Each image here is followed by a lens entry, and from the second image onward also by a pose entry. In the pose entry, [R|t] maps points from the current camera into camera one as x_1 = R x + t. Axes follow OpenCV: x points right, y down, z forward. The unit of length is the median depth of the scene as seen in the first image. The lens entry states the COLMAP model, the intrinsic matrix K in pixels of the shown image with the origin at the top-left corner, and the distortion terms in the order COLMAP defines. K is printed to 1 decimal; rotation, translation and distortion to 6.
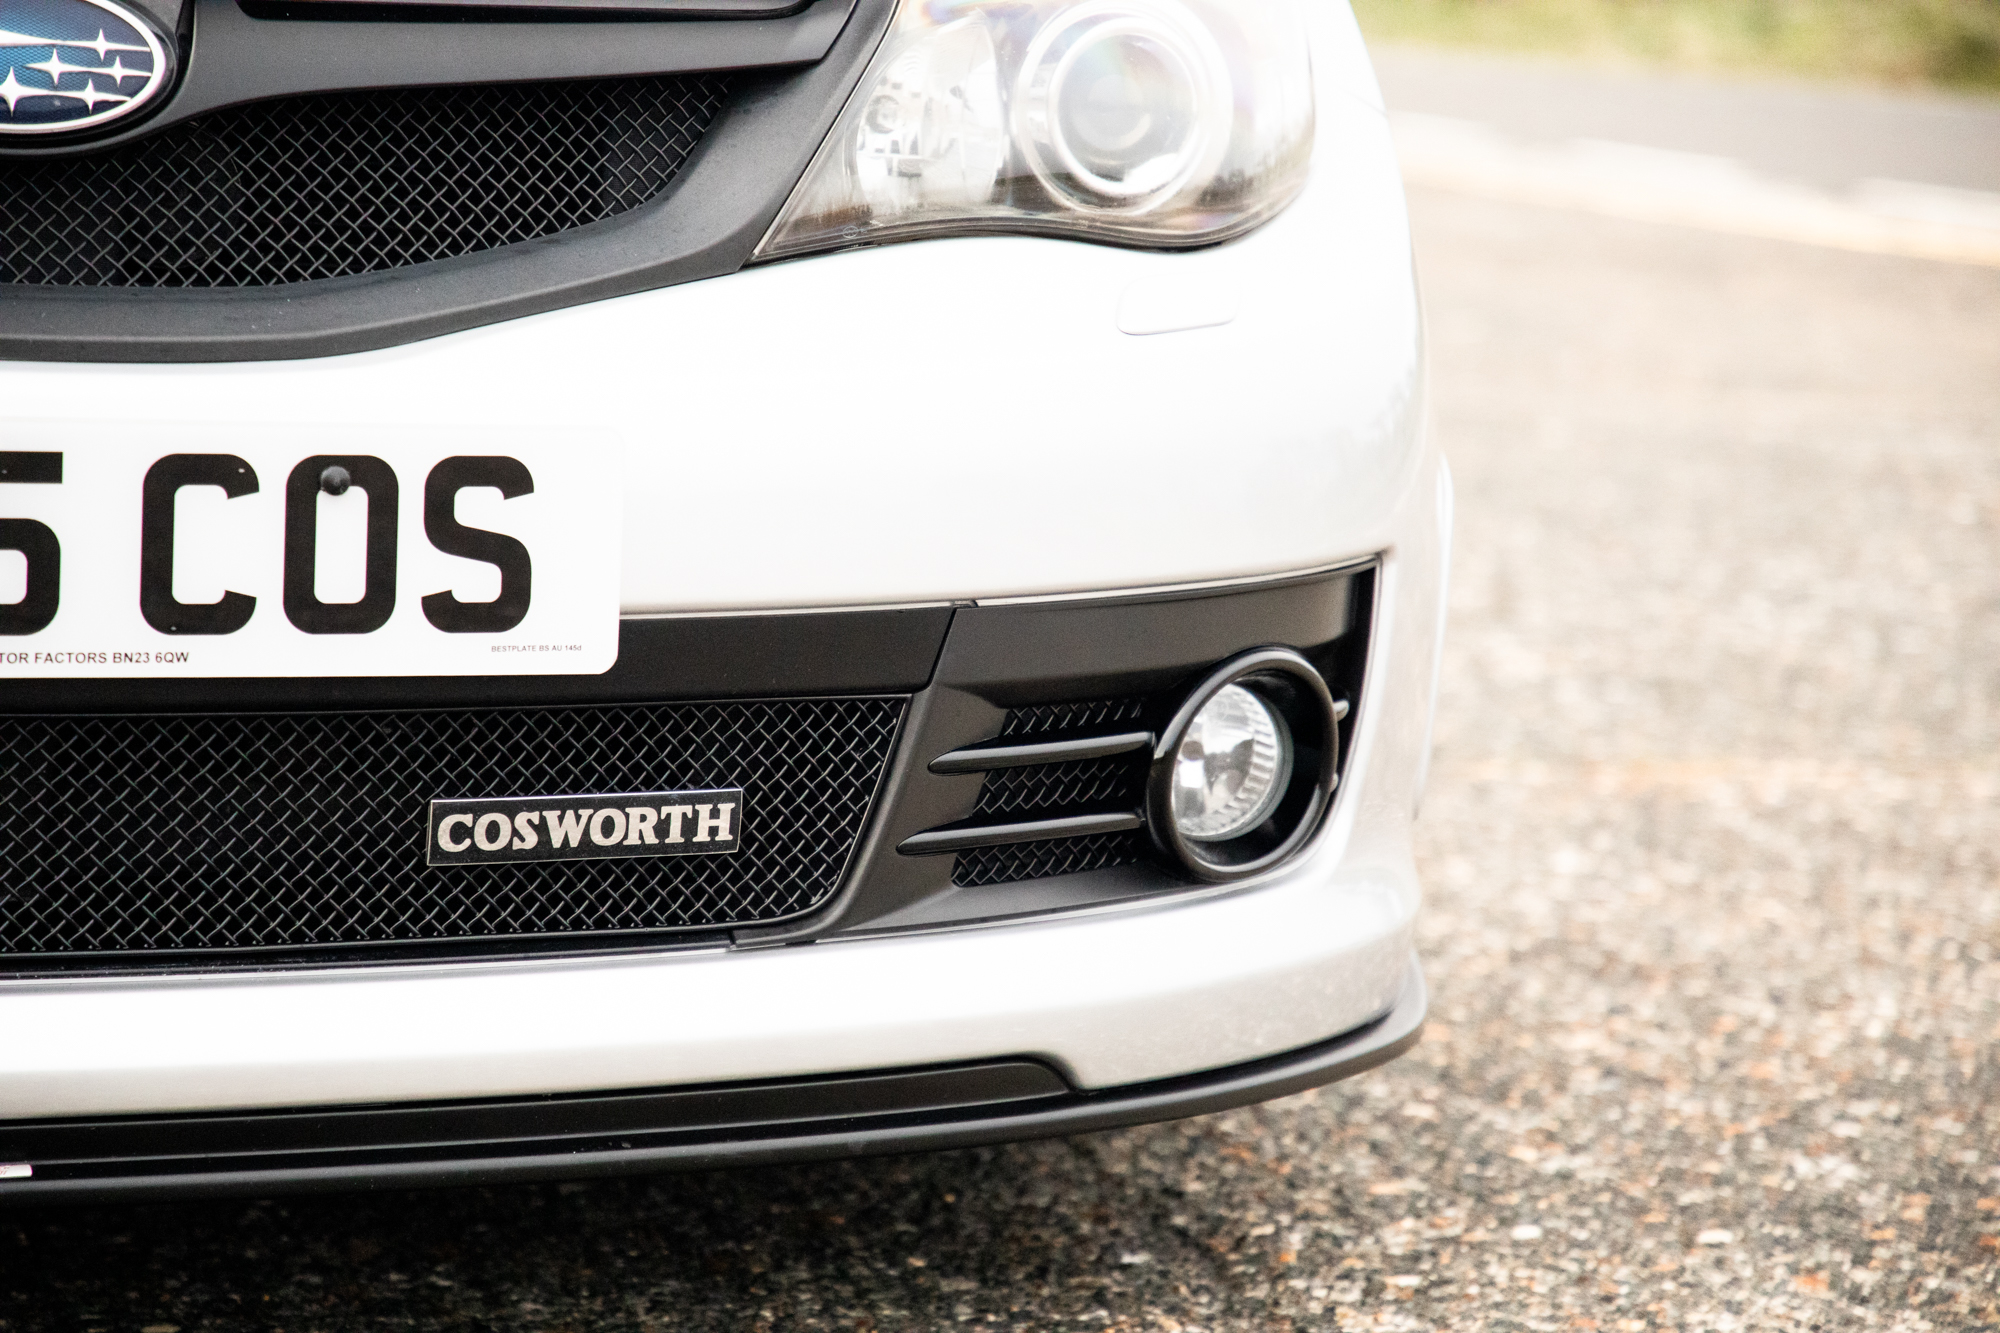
lens RADIAL K [[5654.1, 0, 1003.9], [0, 5654.1, 672.0], [0, 0, 1]] dist [0.704594, 0.000000]
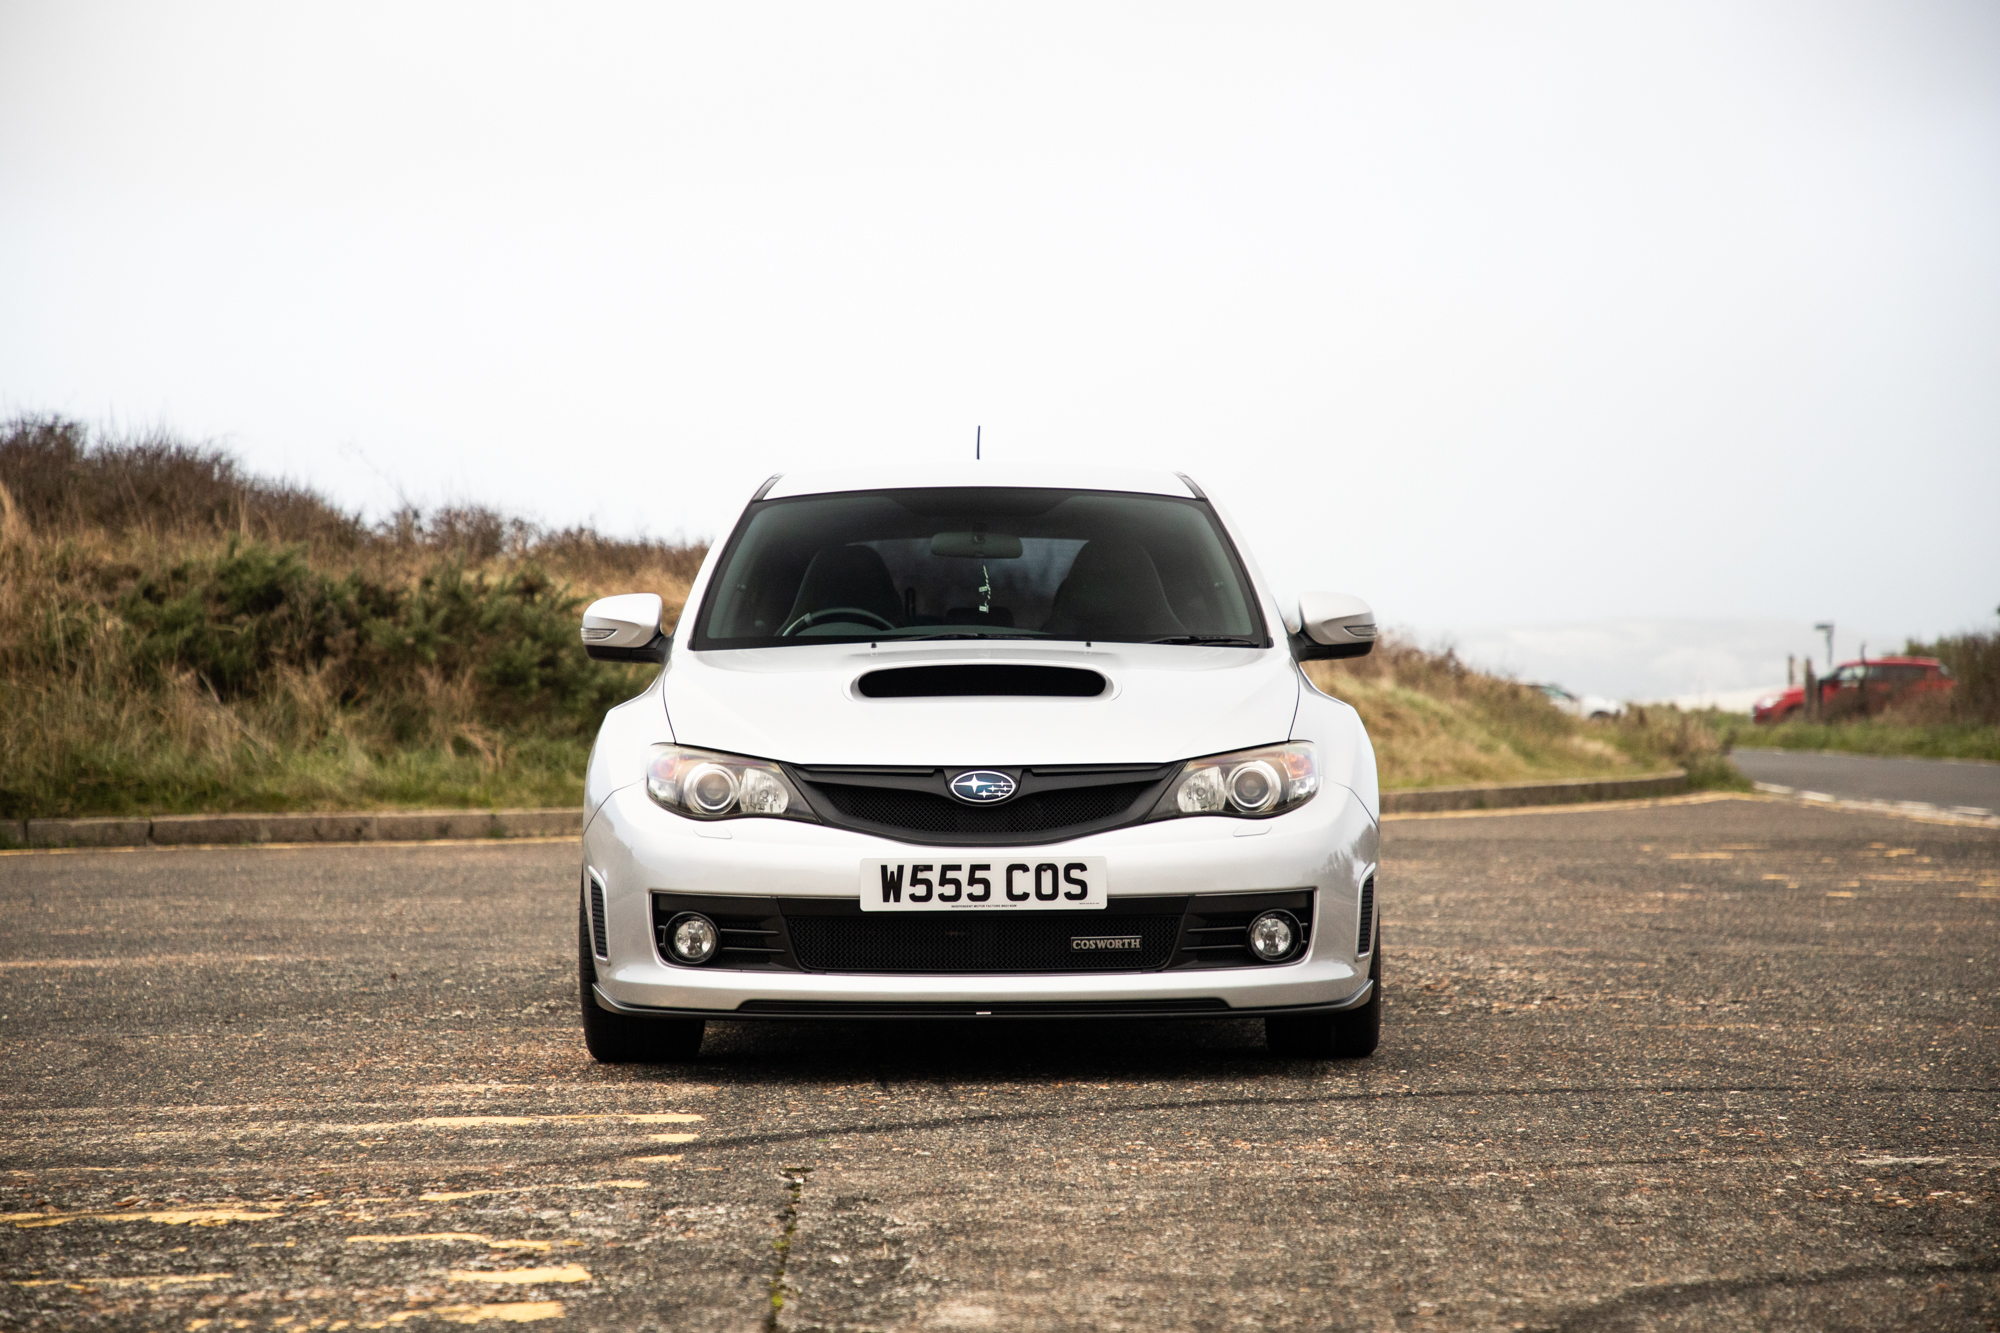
lens RADIAL K [[4966.3, 0, 1005.6], [0, 4966.3, 669.1], [0, 0, 1]] dist [0.392493, 0.000000]
pose [[0.947184, -0.054765, -0.315979, 1.183909], [0.009256, 0.989568, -0.143766, 0.401738], [0.320556, 0.133248, 0.937811, -2.966581]]
